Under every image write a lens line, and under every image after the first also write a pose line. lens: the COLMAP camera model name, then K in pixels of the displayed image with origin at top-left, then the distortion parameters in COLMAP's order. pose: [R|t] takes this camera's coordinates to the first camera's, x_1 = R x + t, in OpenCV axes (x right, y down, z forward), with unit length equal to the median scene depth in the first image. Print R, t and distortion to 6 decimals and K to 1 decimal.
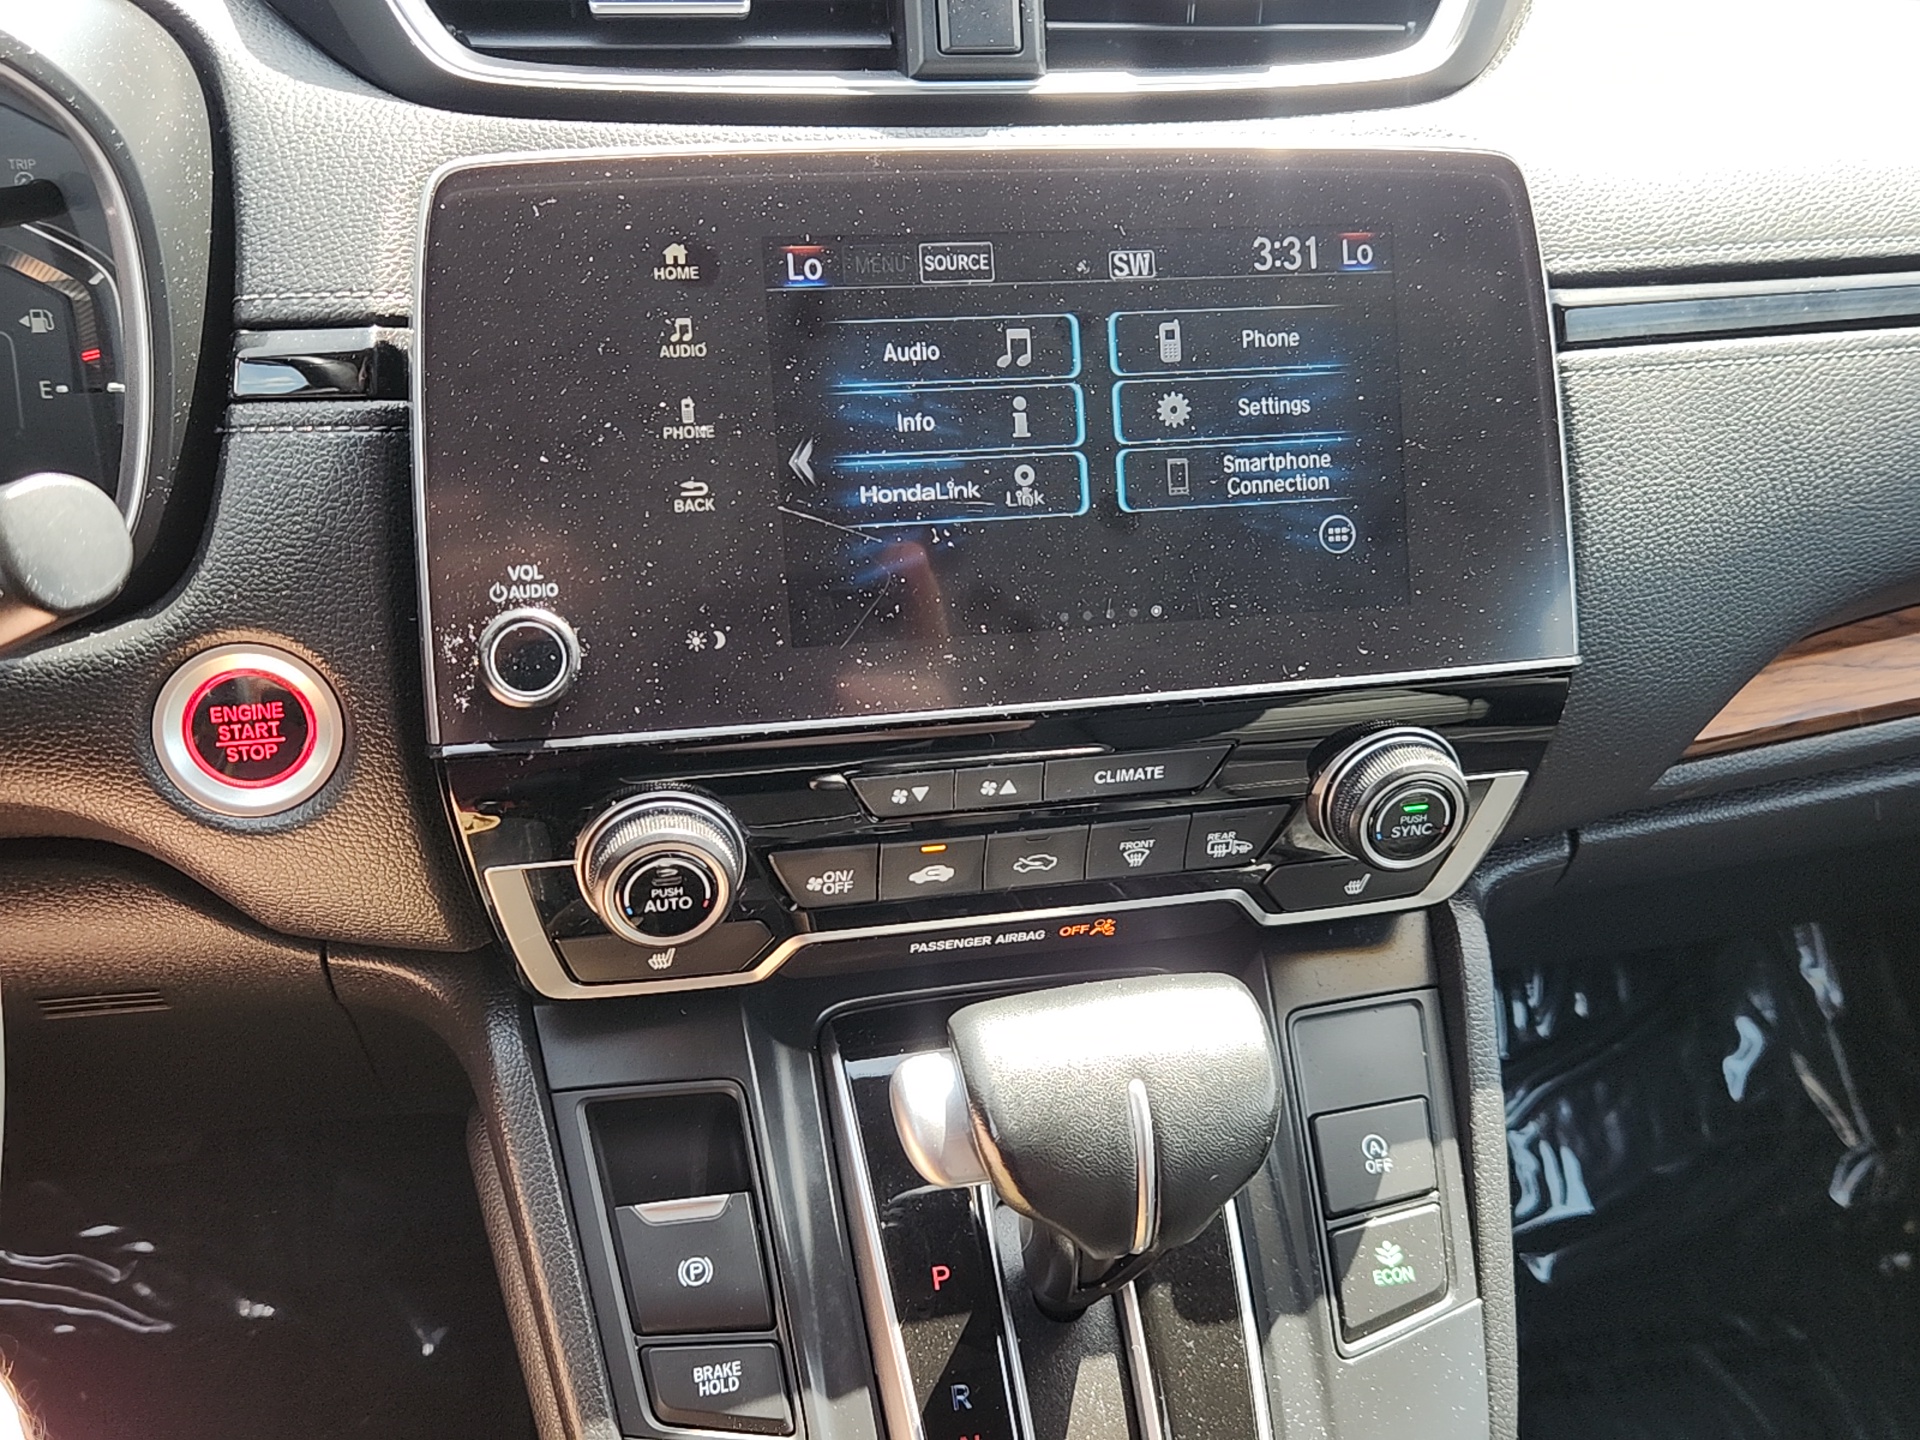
lens RADIAL K [[1846.9, 0, 961.6], [0, 1846.9, 724.2], [0, 0, 1]] dist [0.093365, -0.109564]
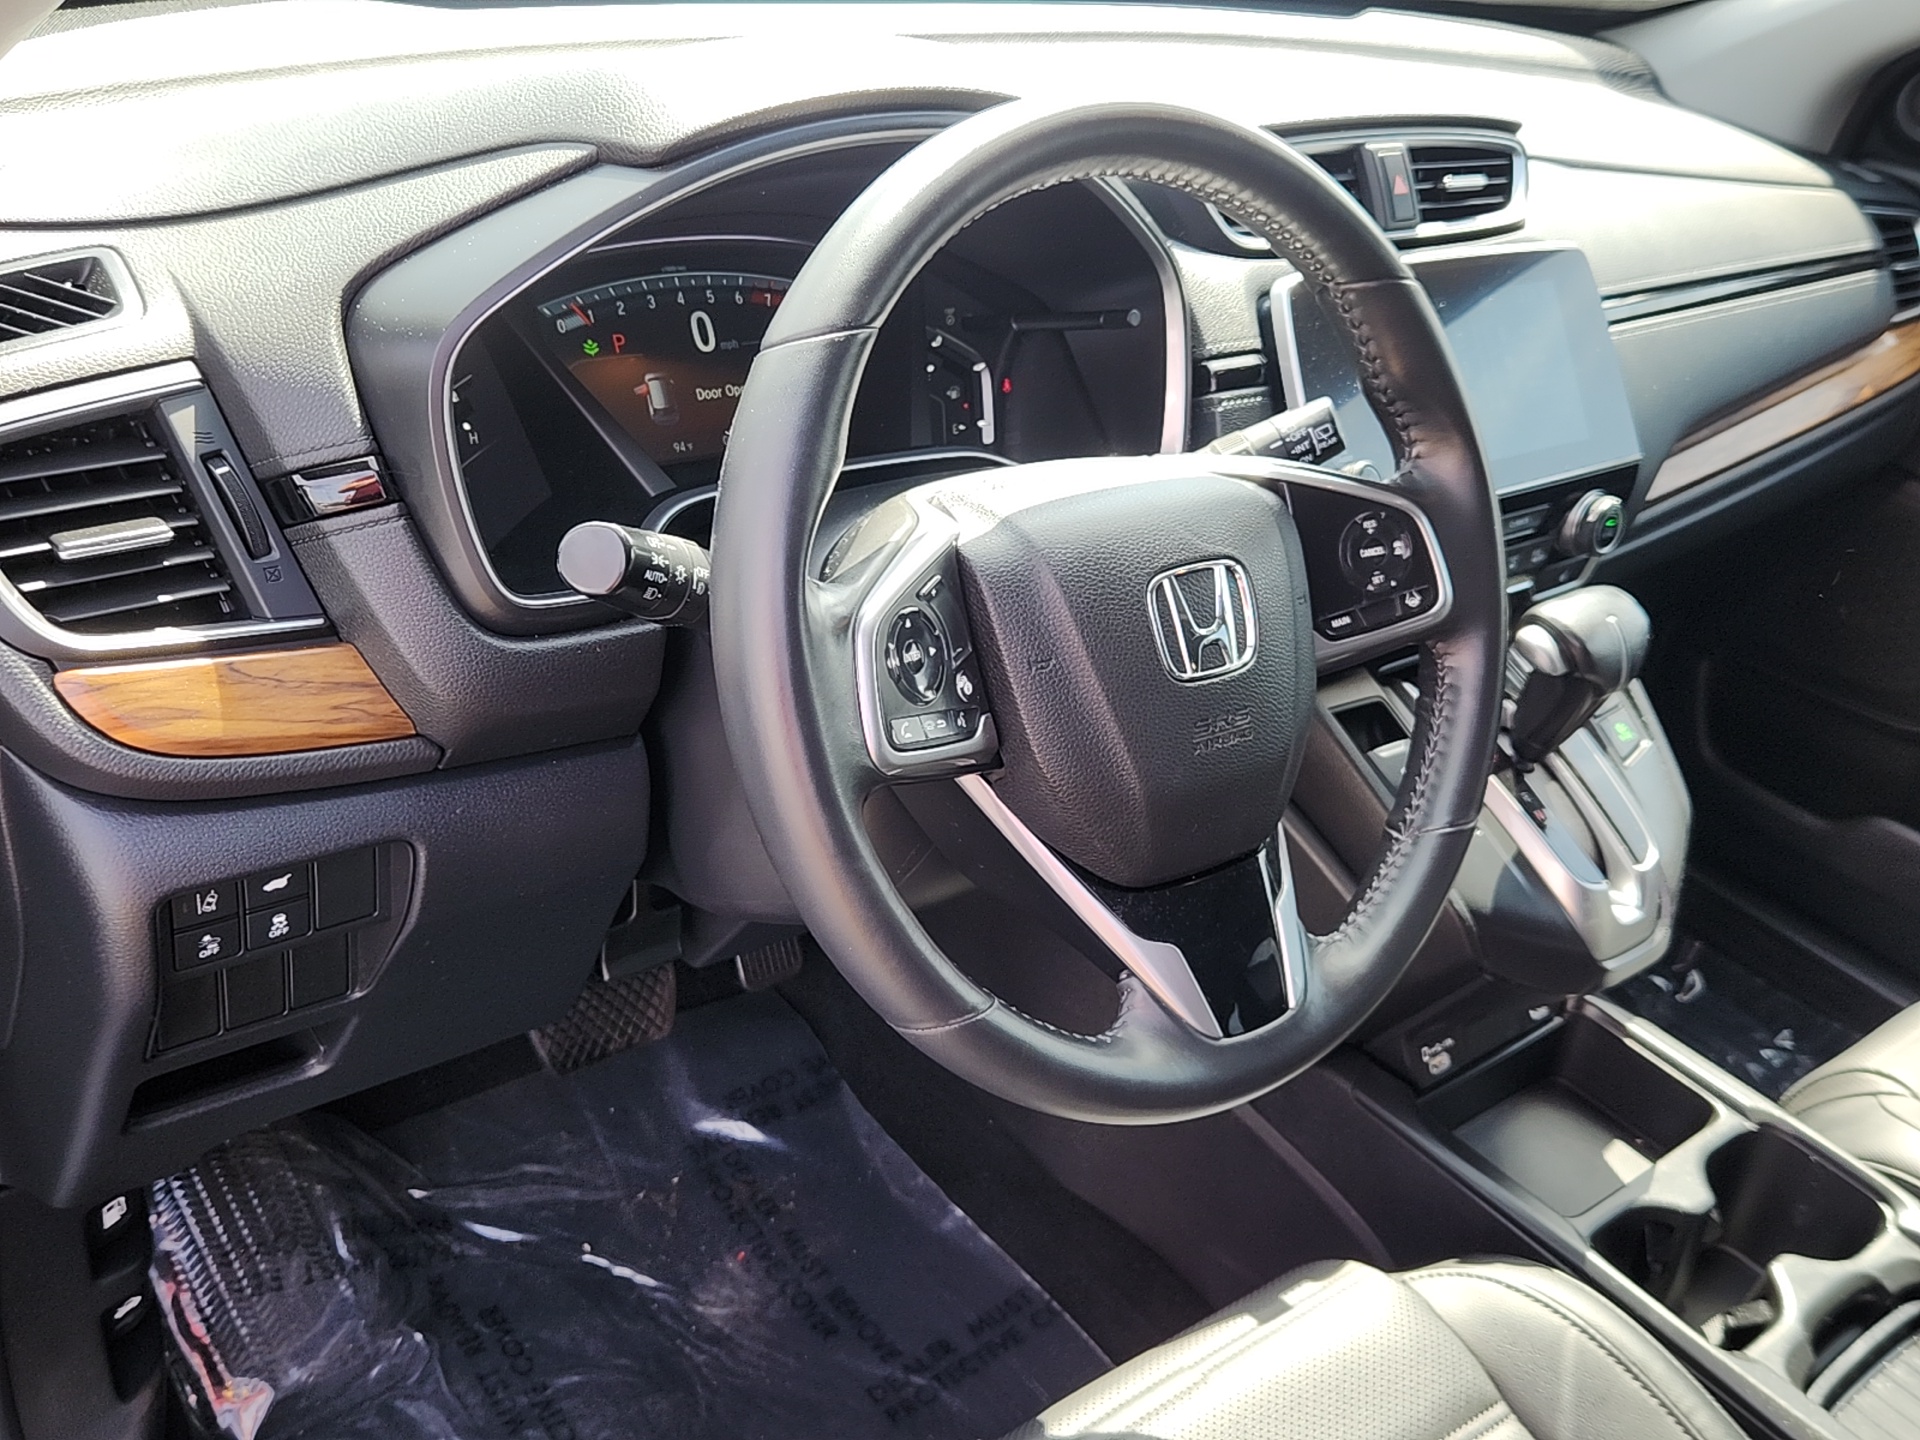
lens RADIAL K [[1890.4, 0, 976.9], [0, 1890.4, 731.3], [0, 0, 1]] dist [0.068820, -0.131860]
pose [[0.890822, -0.172652, 0.420271, -1.522108], [0.203827, 0.978546, -0.030041, 0.211381], [-0.406068, 0.112423, 0.906901, -0.816160]]
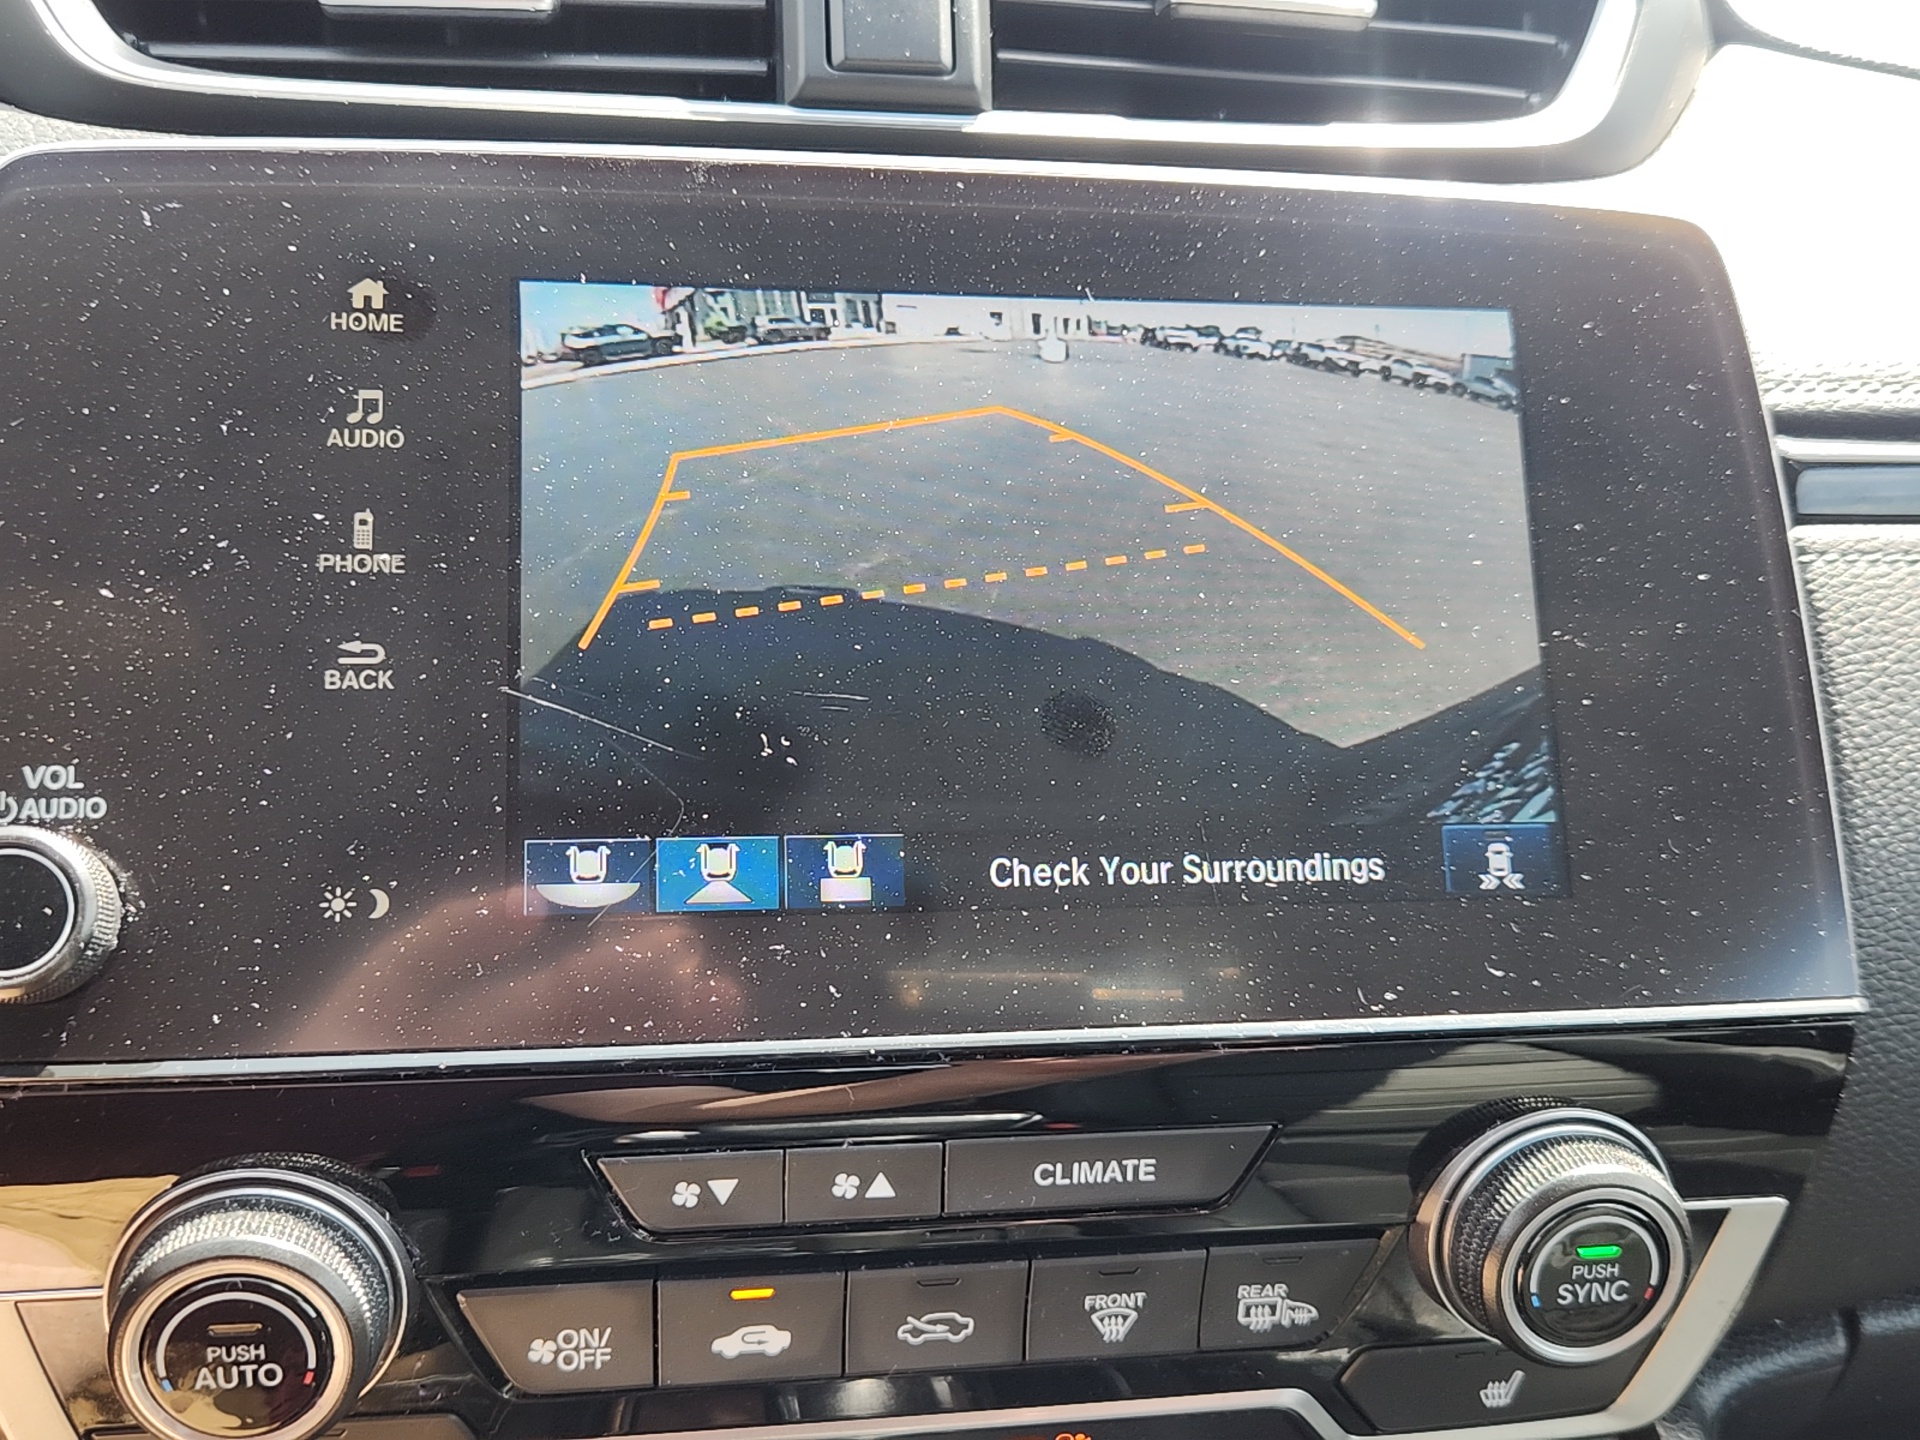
lens RADIAL K [[1890.4, 0, 976.9], [0, 1890.4, 731.3], [0, 0, 1]] dist [0.068820, -0.131860]
pose [[0.997851, 0.018387, -0.062891, 0.088130], [-0.032800, 0.971077, -0.236504, 0.034832], [0.056724, 0.238058, 0.969593, 0.384885]]
